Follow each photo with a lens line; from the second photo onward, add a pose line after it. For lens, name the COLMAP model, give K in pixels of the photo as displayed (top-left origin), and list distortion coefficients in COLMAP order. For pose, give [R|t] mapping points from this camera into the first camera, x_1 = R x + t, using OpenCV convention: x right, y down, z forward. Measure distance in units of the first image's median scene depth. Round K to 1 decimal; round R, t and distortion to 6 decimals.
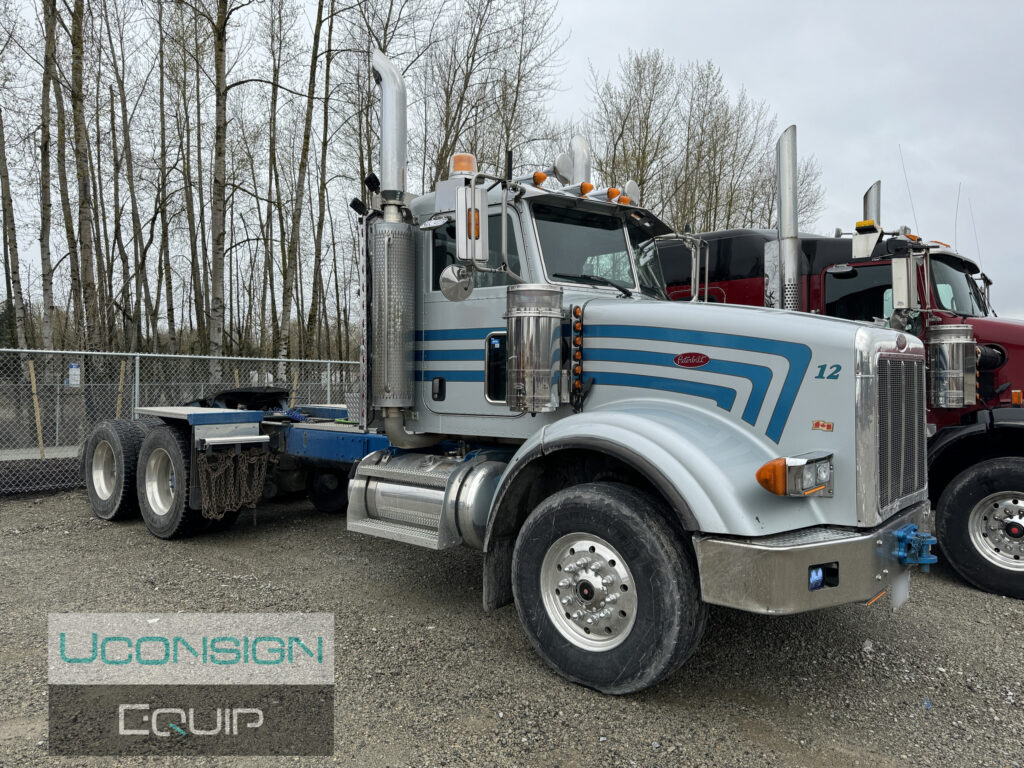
lens RADIAL K [[701.1, 0, 512.0], [0, 701.1, 384.0], [0, 0, 1]] dist [0.096266, -0.140635]
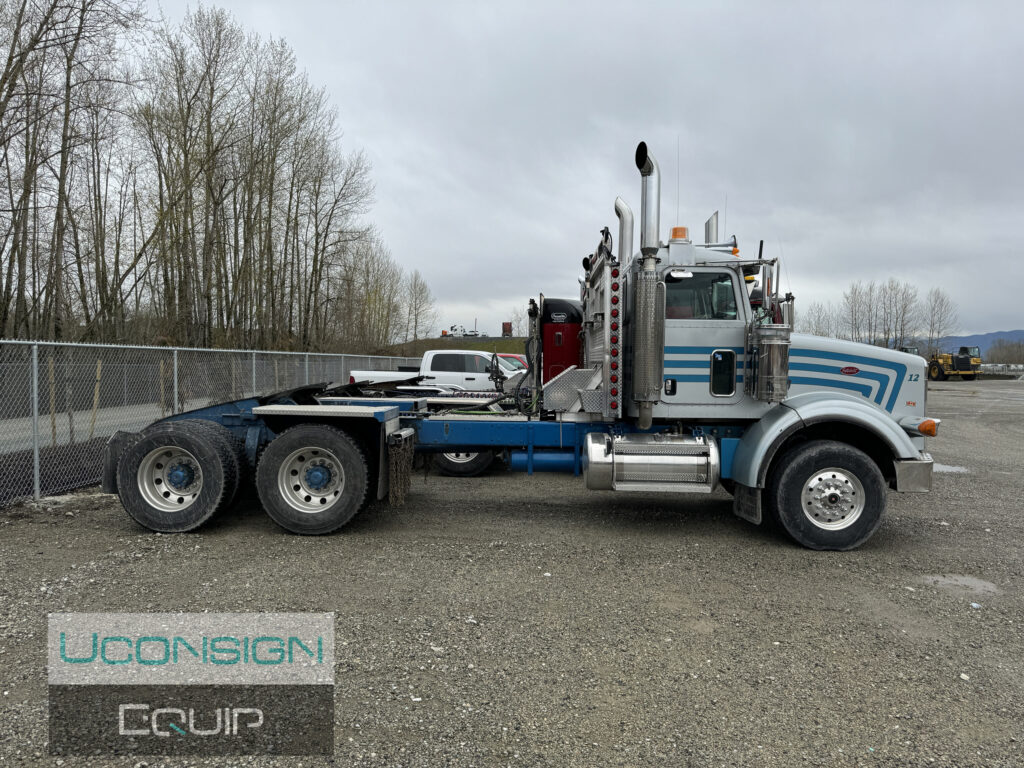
lens RADIAL K [[701.1, 0, 512.0], [0, 701.1, 384.0], [0, 0, 1]] dist [0.096266, -0.140635]
pose [[0.793664, -0.017462, 0.608105, -1.325197], [-0.001710, 0.999520, 0.030933, -0.046415], [-0.608354, -0.025590, 0.793253, 0.048121]]
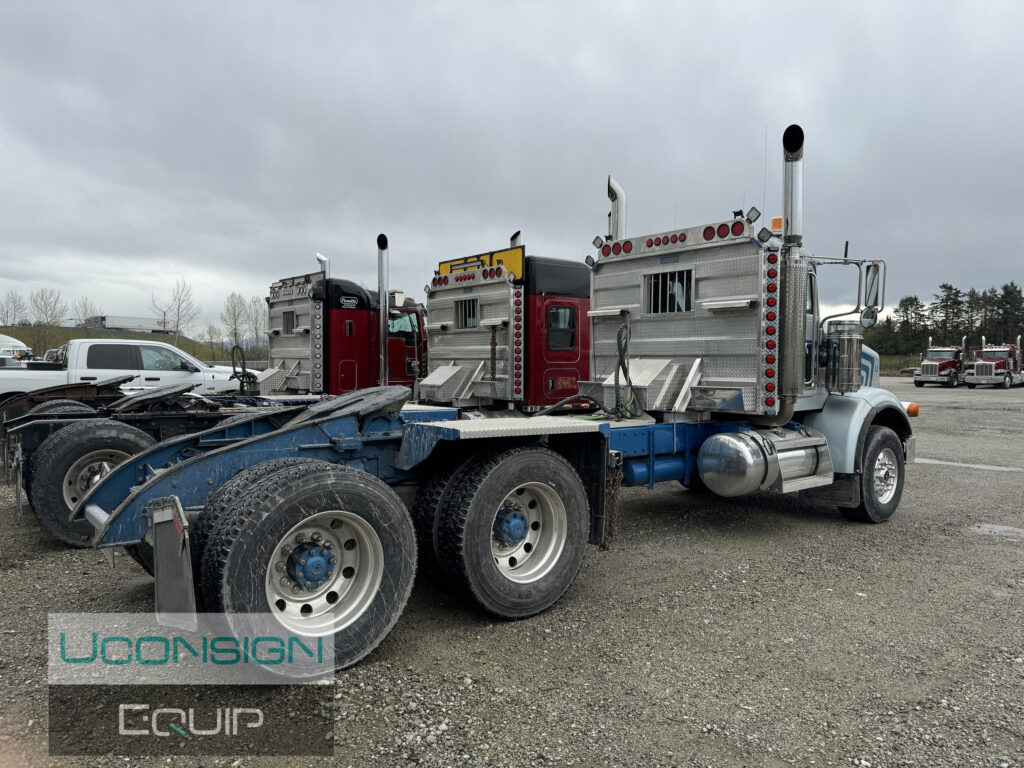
lens RADIAL K [[701.1, 0, 512.0], [0, 701.1, 384.0], [0, 0, 1]] dist [0.096266, -0.140635]
pose [[0.207753, -0.035660, 0.977531, -1.726441], [-0.000769, 0.999329, 0.036619, -0.040242], [-0.978181, -0.008359, 0.207586, 1.336372]]
